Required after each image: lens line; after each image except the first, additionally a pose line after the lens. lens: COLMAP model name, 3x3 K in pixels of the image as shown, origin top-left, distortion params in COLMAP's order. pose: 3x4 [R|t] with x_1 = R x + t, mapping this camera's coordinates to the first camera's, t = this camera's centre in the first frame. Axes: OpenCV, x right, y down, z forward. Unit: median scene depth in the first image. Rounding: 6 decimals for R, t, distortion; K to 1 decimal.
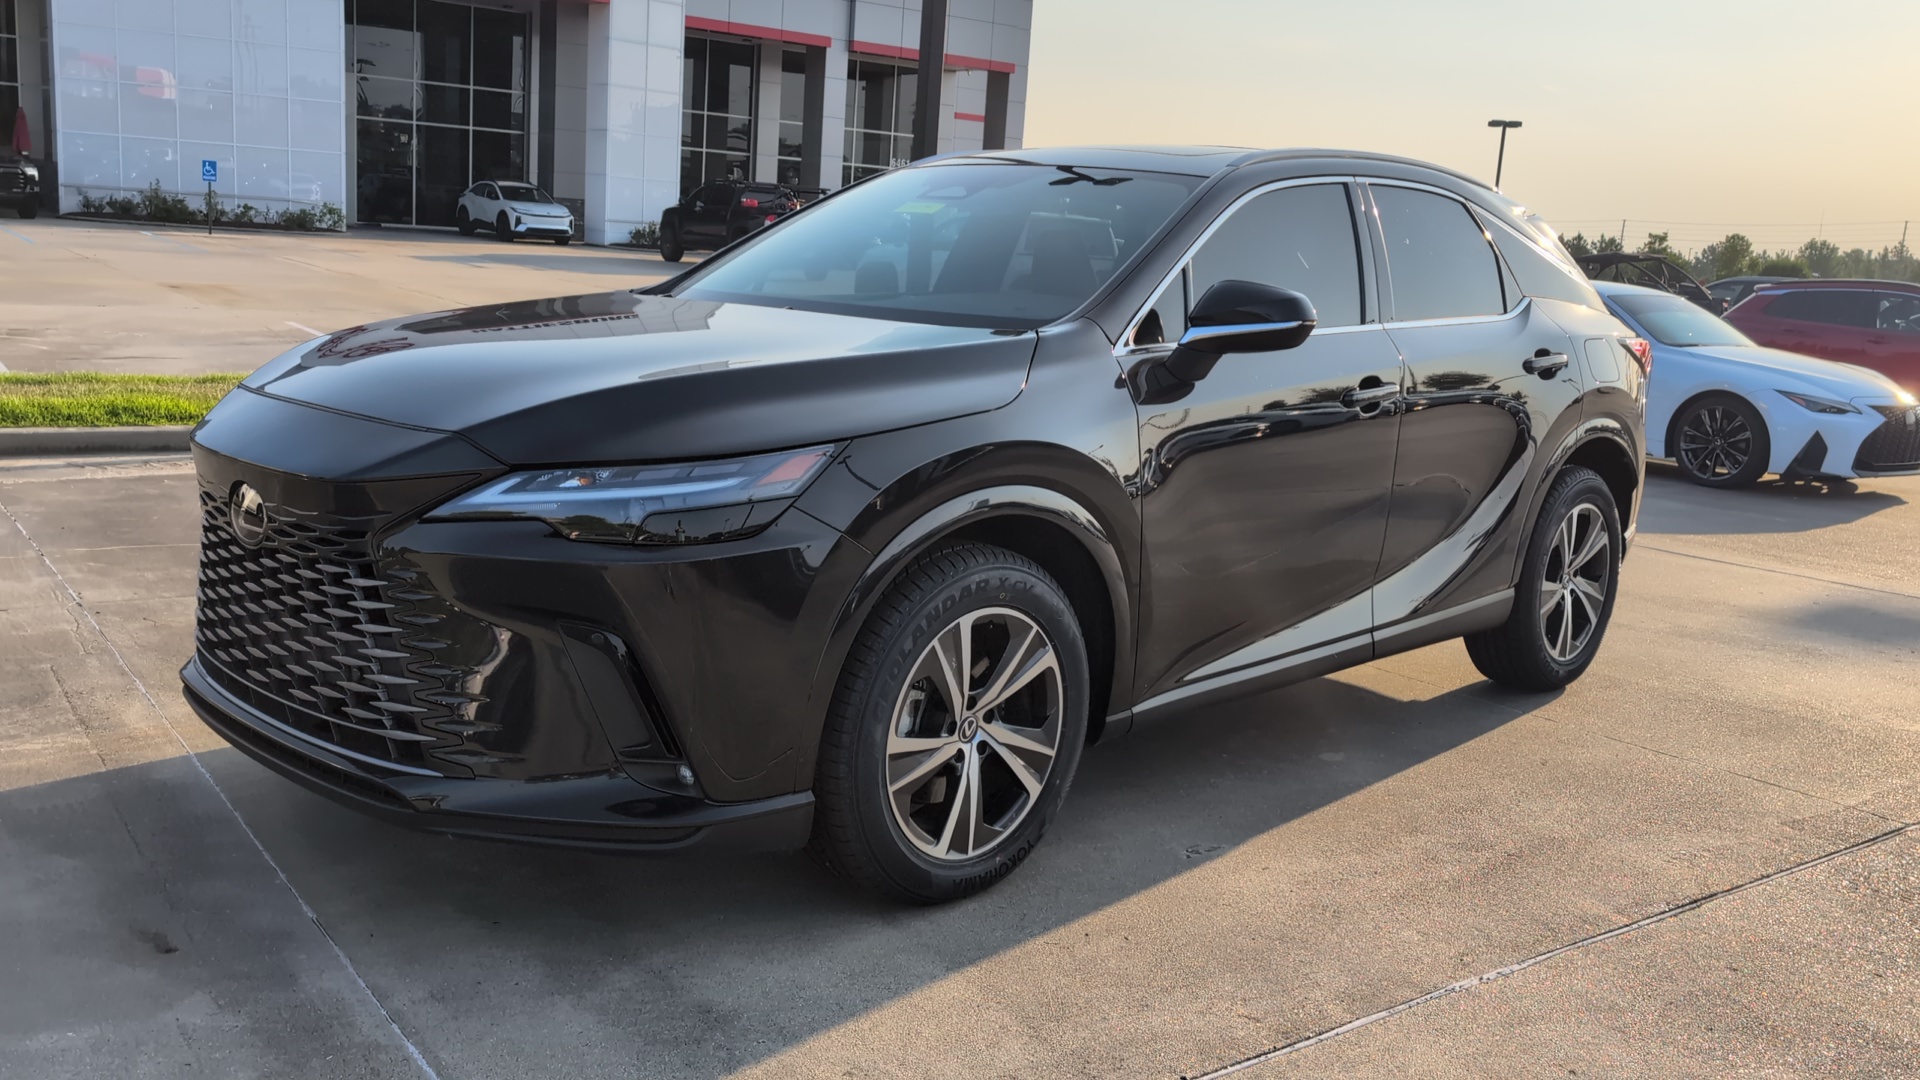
lens RADIAL K [[1633.4, 0, 970.0], [0, 1633.4, 531.5], [0, 0, 1]] dist [0.018584, -0.005280]
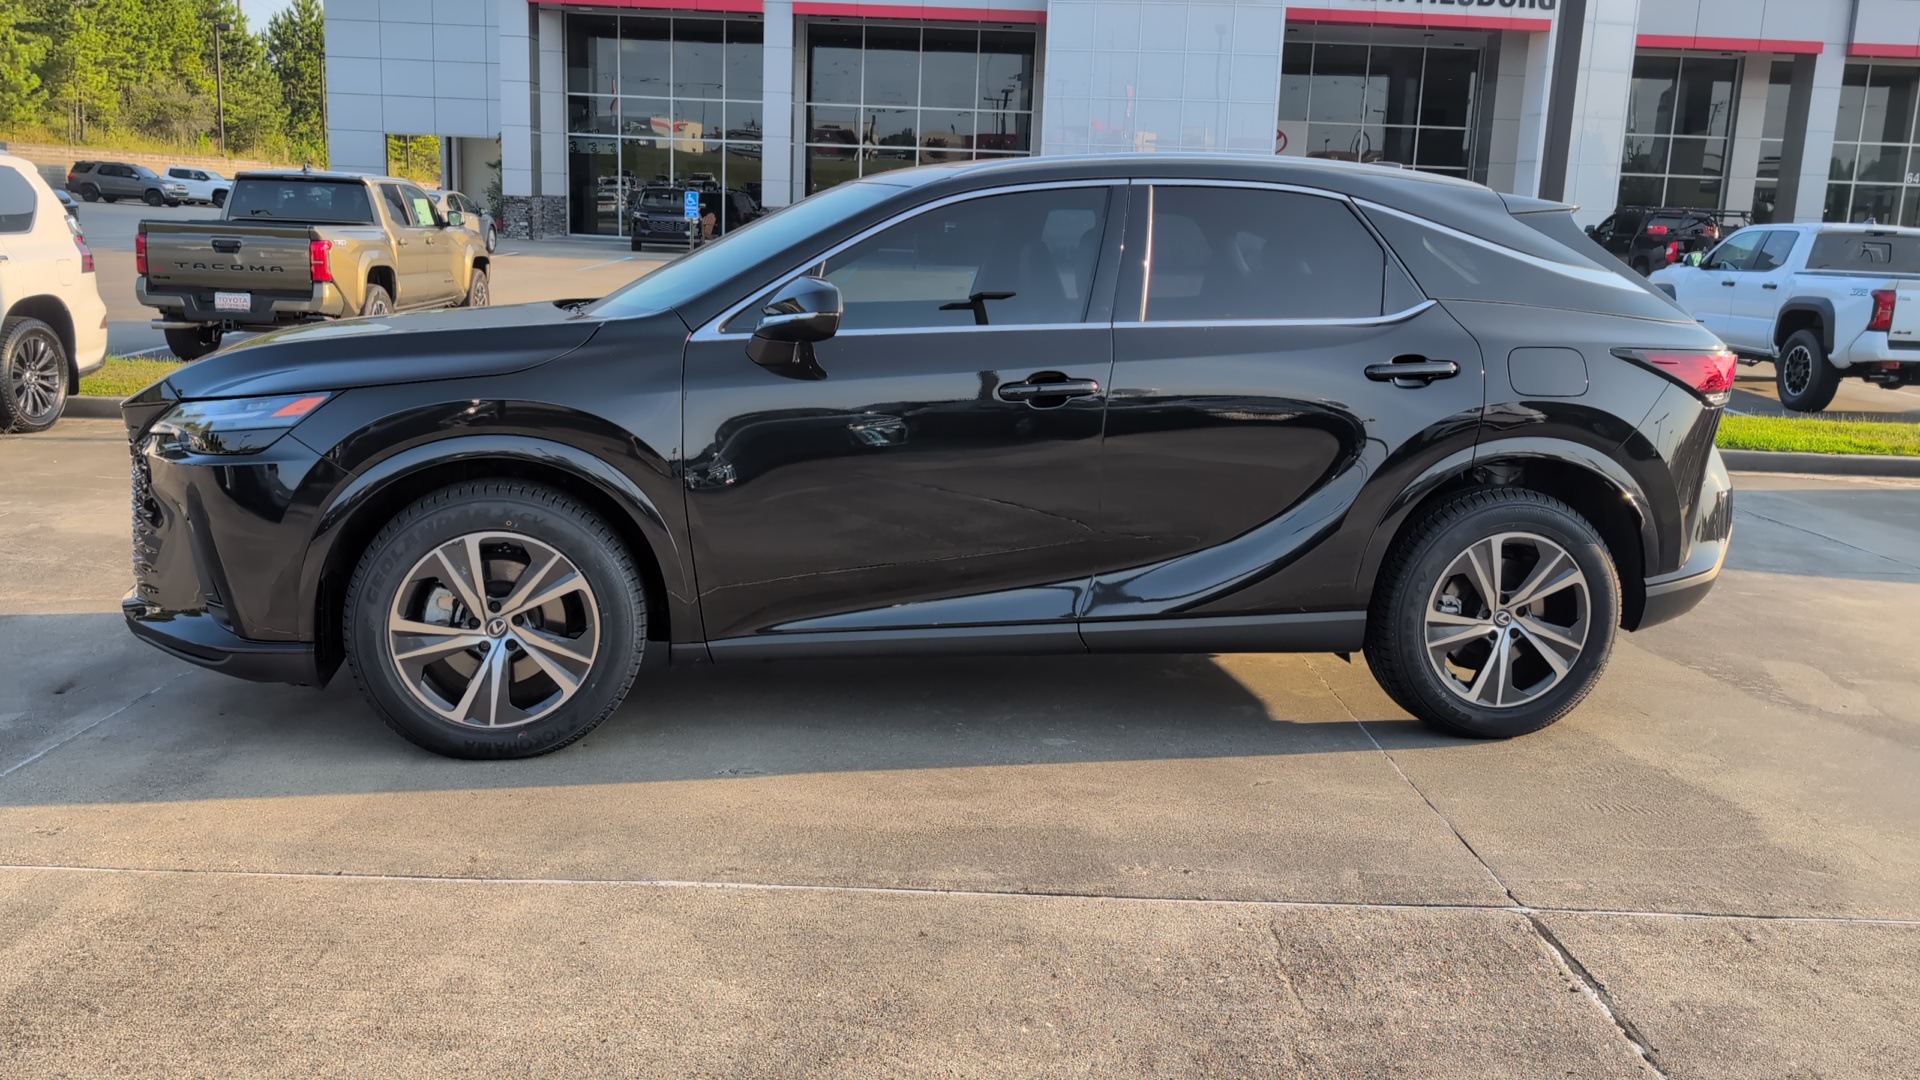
lens RADIAL K [[1633.4, 0, 970.0], [0, 1633.4, 531.5], [0, 0, 1]] dist [0.018584, -0.005280]
pose [[0.811253, 0.075180, -0.579841, 0.995460], [-0.088394, 0.996071, 0.005475, 0.006012], [0.577975, 0.046813, 0.814711, 0.159178]]
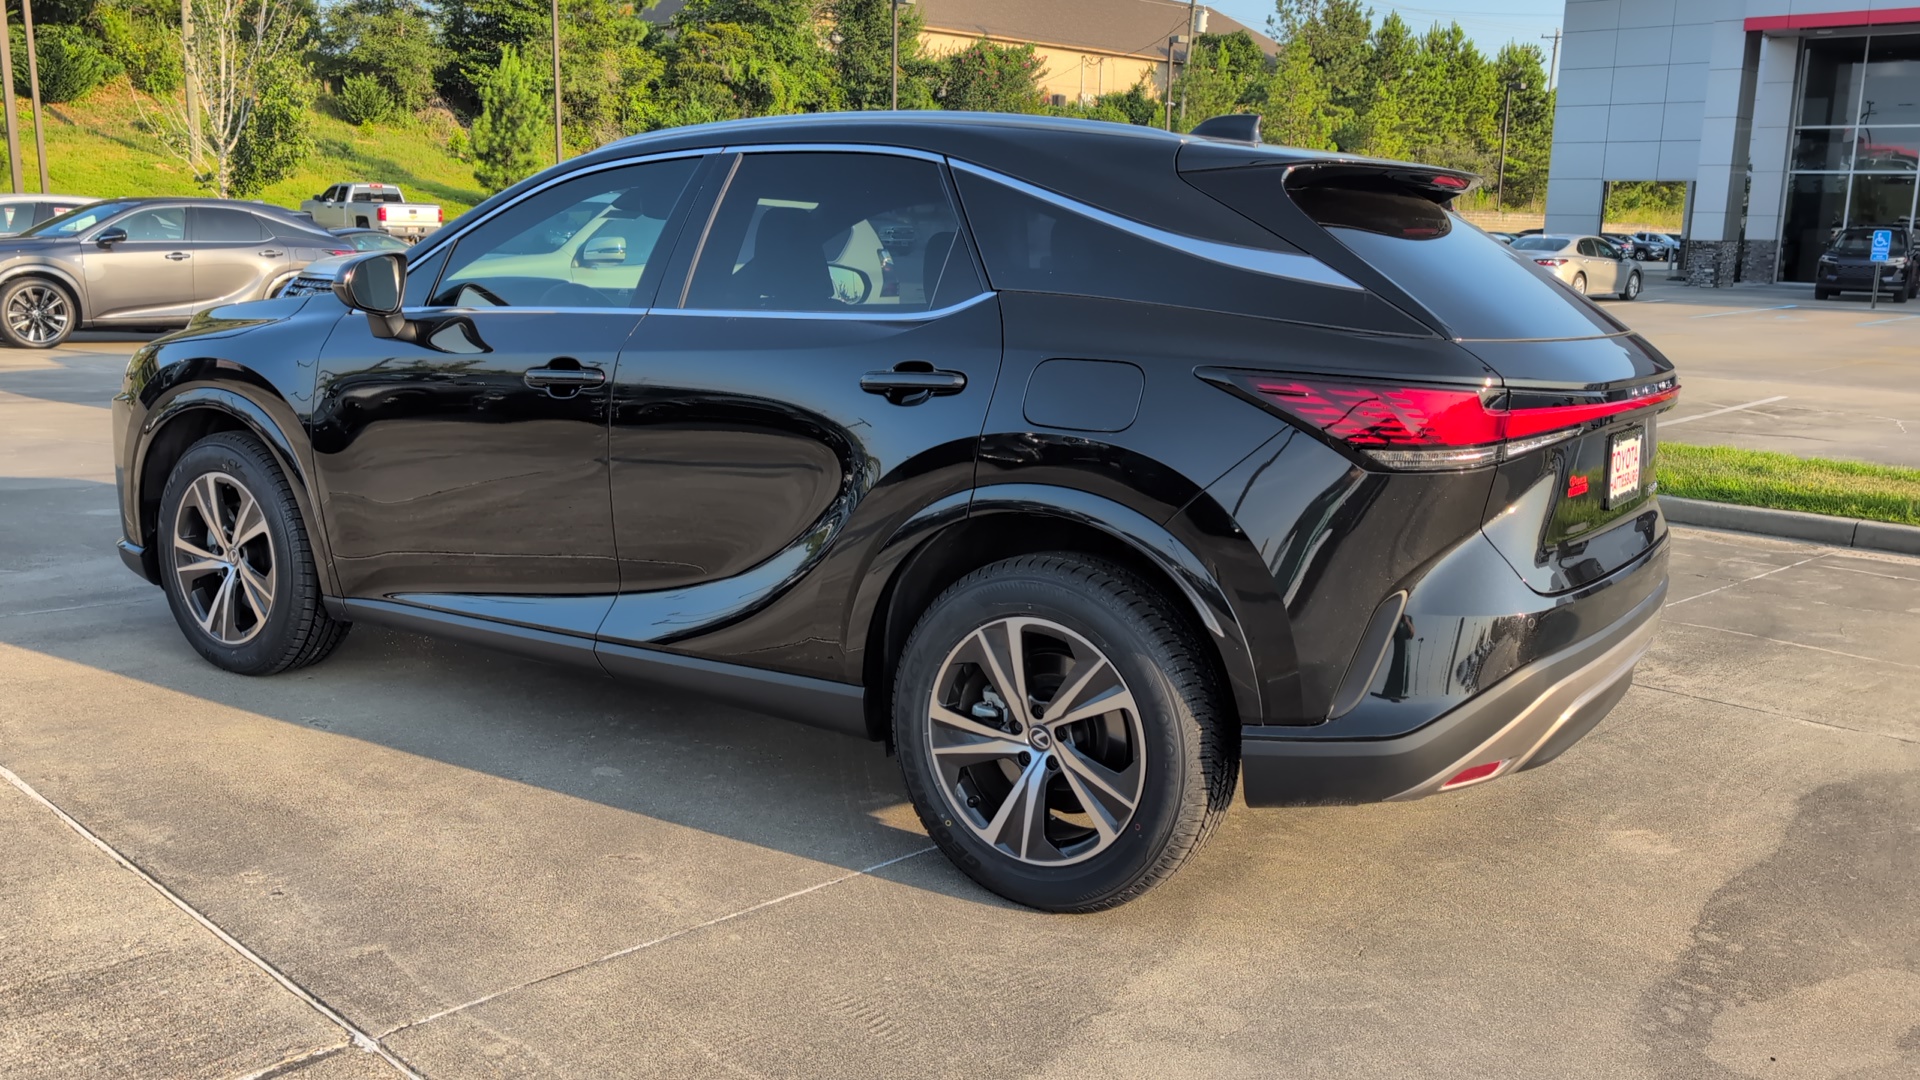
lens RADIAL K [[1633.4, 0, 970.0], [0, 1633.4, 531.5], [0, 0, 1]] dist [0.018584, -0.005280]
pose [[0.173665, 0.119751, -0.977497, 1.500894], [-0.191366, 0.977763, 0.085785, -0.150662], [0.966033, 0.172162, 0.192720, 1.297521]]
